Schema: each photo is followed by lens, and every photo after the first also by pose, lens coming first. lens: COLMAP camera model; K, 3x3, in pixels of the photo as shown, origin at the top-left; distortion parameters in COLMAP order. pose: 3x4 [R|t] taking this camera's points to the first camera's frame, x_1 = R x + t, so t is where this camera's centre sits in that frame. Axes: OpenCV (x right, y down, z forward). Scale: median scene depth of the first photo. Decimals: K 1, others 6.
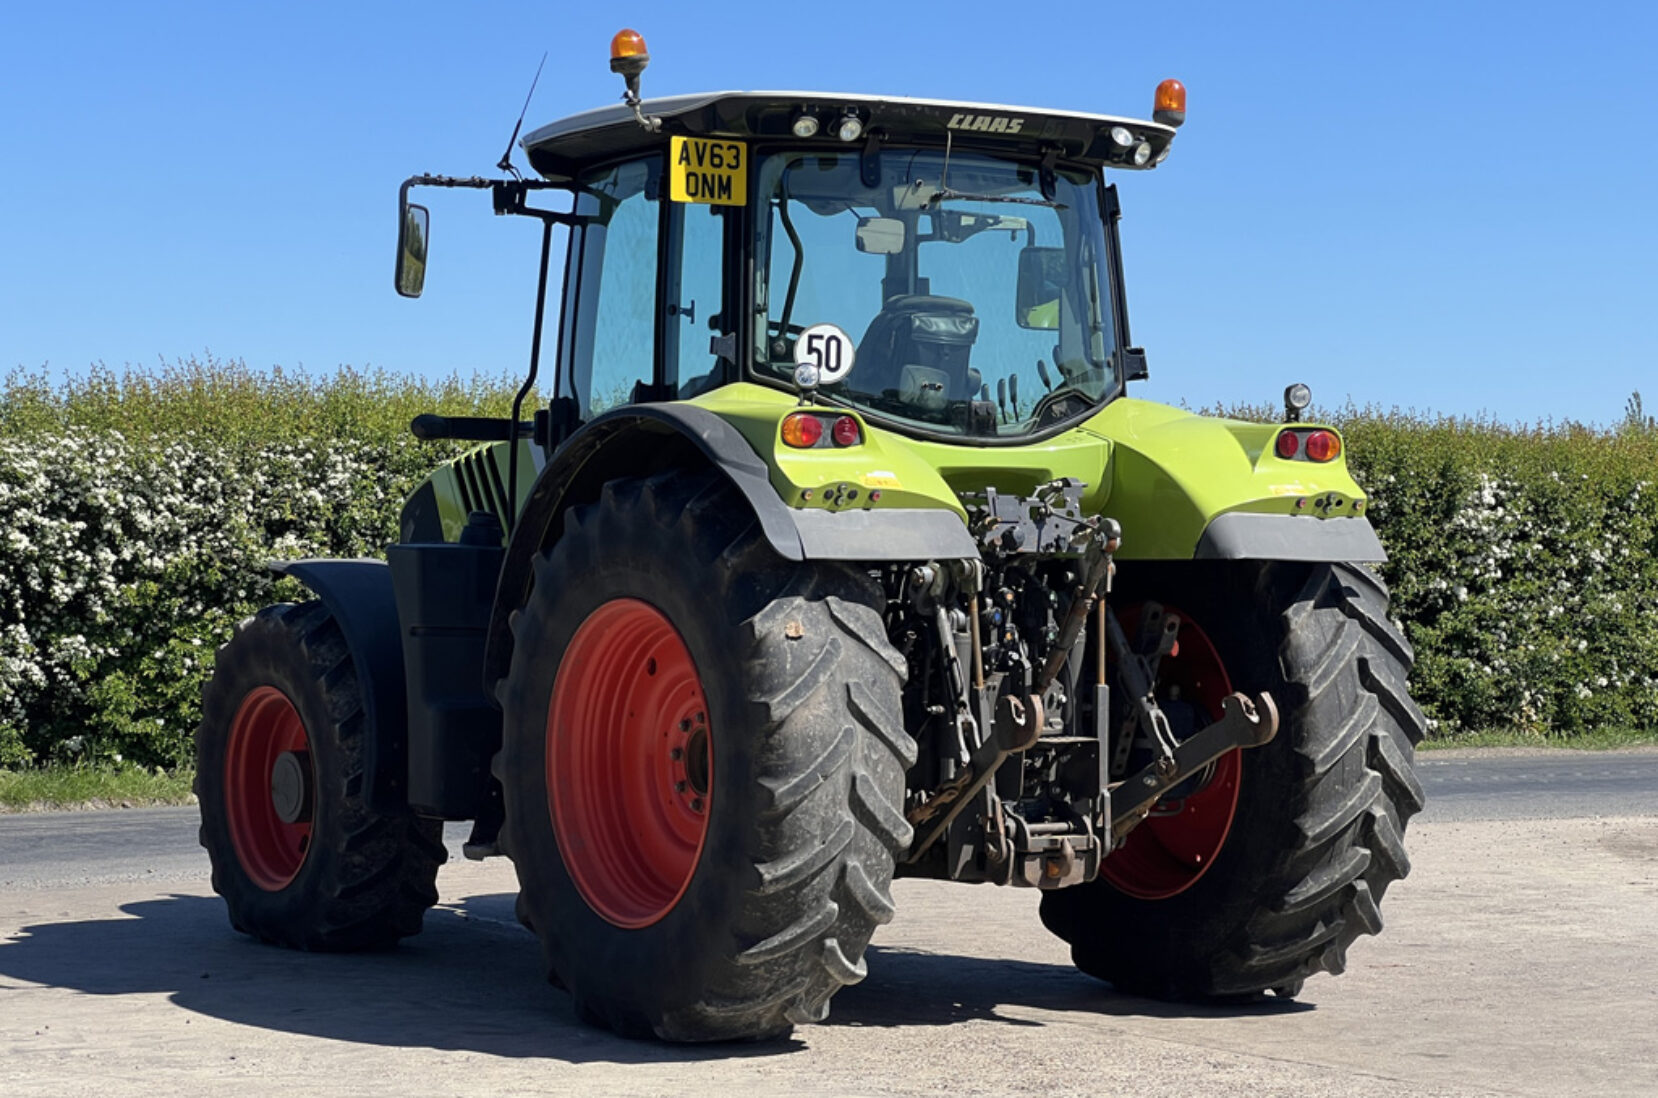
lens RADIAL K [[3657.6, 0, 832.1], [0, 3657.6, 568.1], [0, 0, 1]] dist [-0.104429, 4.726364]
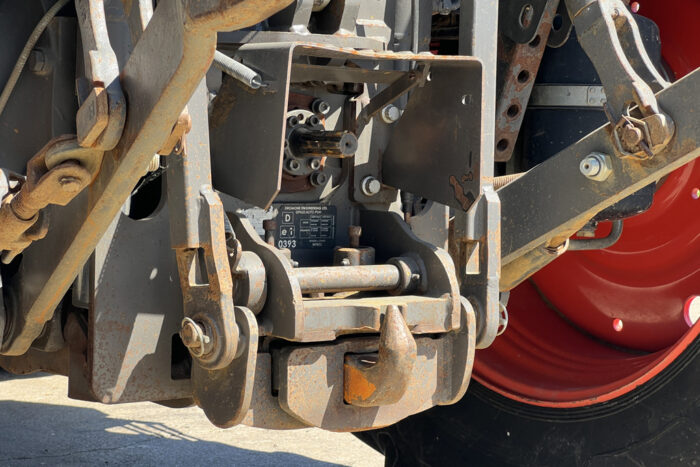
lens RADIAL K [[1595.1, 0, 350.0], [0, 1595.1, 233.5], [0, 0, 1]] dist [0.301480, -0.090119]
pose [[0.997984, 0.019569, 0.060382, 0.048321], [-0.023459, 0.997648, 0.064406, 0.054947], [-0.058980, -0.065693, 0.996095, 0.824228]]
